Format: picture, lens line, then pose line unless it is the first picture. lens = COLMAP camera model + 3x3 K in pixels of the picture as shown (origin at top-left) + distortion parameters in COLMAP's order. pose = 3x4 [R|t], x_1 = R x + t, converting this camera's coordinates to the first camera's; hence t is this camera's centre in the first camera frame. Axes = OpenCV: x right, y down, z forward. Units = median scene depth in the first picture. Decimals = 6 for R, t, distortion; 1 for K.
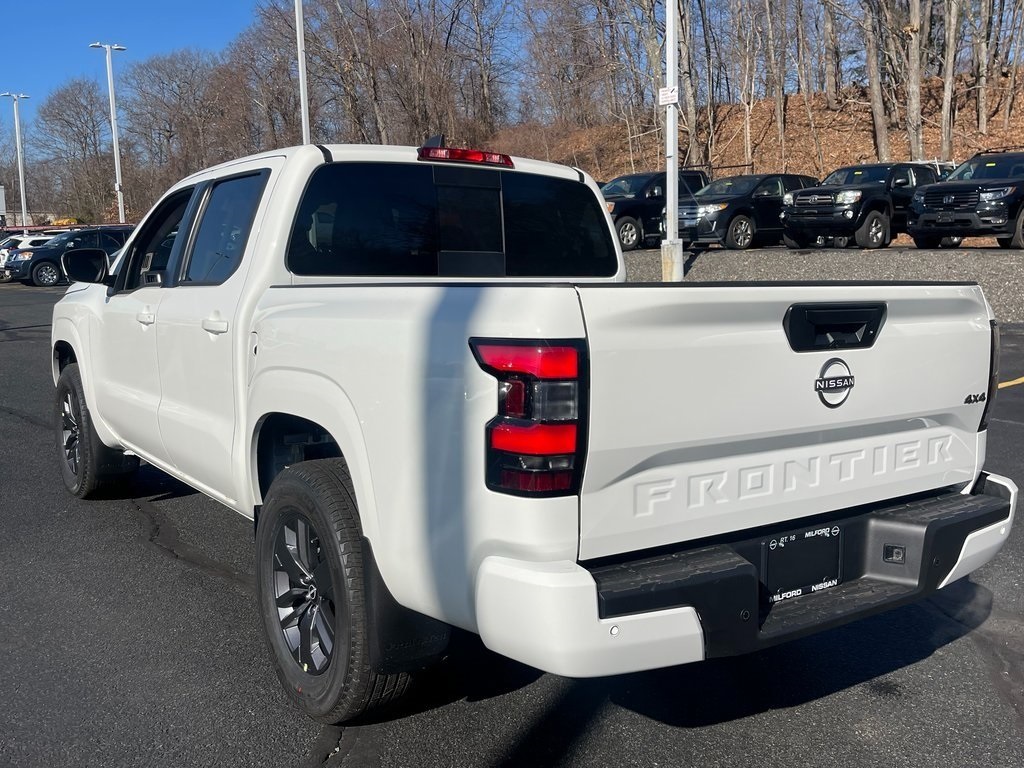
lens RADIAL K [[1002.1, 0, 514.6], [0, 1002.1, 386.5], [0, 0, 1]] dist [0.028389, 0.000000]
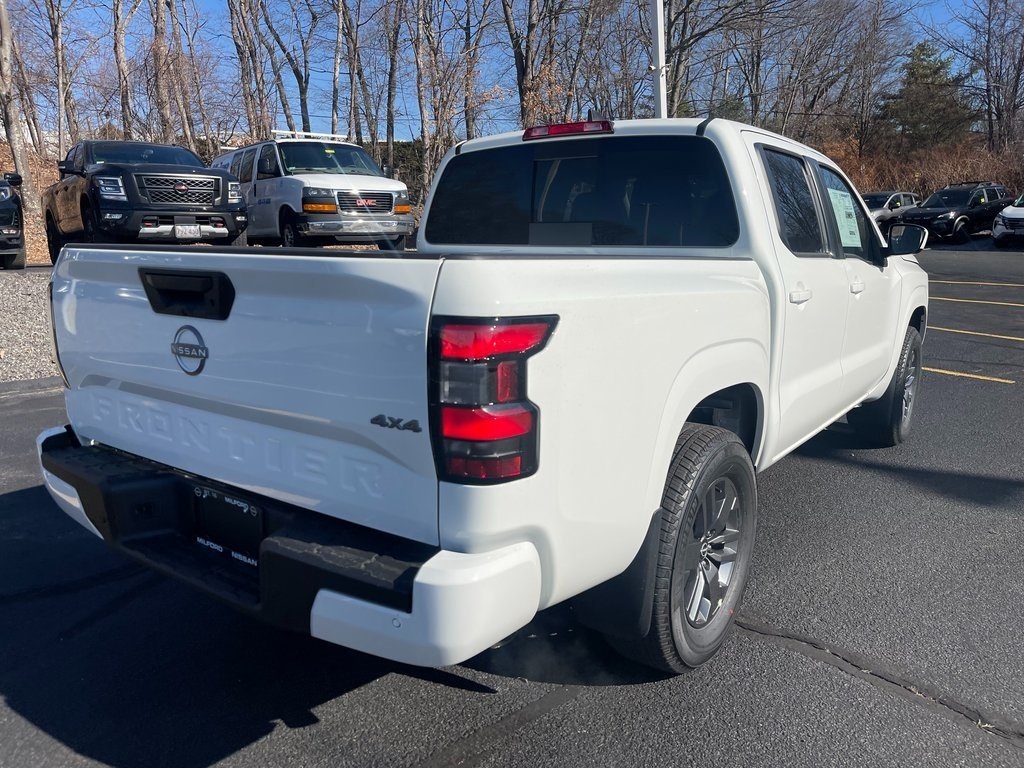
lens RADIAL K [[743.0, 0, 509.9], [0, 743.0, 388.4], [0, 0, 1]] dist [0.021491, -0.043274]
pose [[0.318749, 0.181613, -0.930277, 0.948241], [-0.106569, 0.982115, 0.155218, -0.097572], [0.941829, 0.049663, 0.332403, 0.908083]]
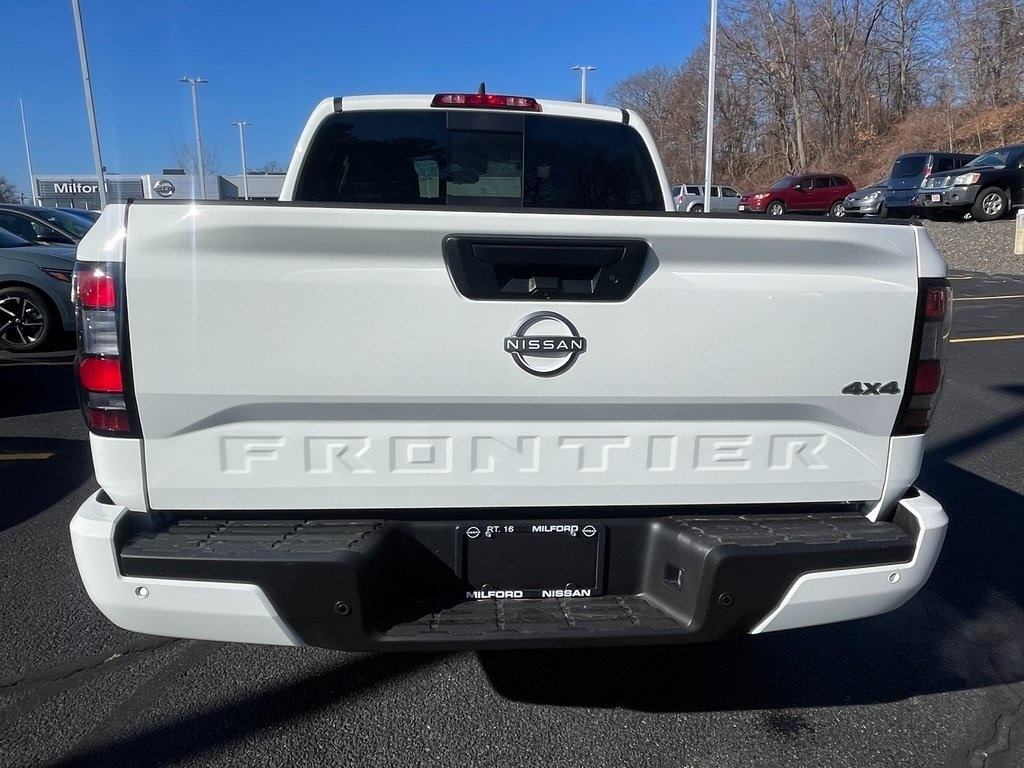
lens RADIAL K [[743.0, 0, 501.1], [0, 743.0, 400.7], [0, 0, 1]] dist [0.021491, -0.043274]
pose [[0.864458, 0.123467, -0.487307, 0.489612], [-0.074434, 0.990122, 0.118821, -0.021974], [0.497164, -0.066444, 0.865109, 0.423856]]
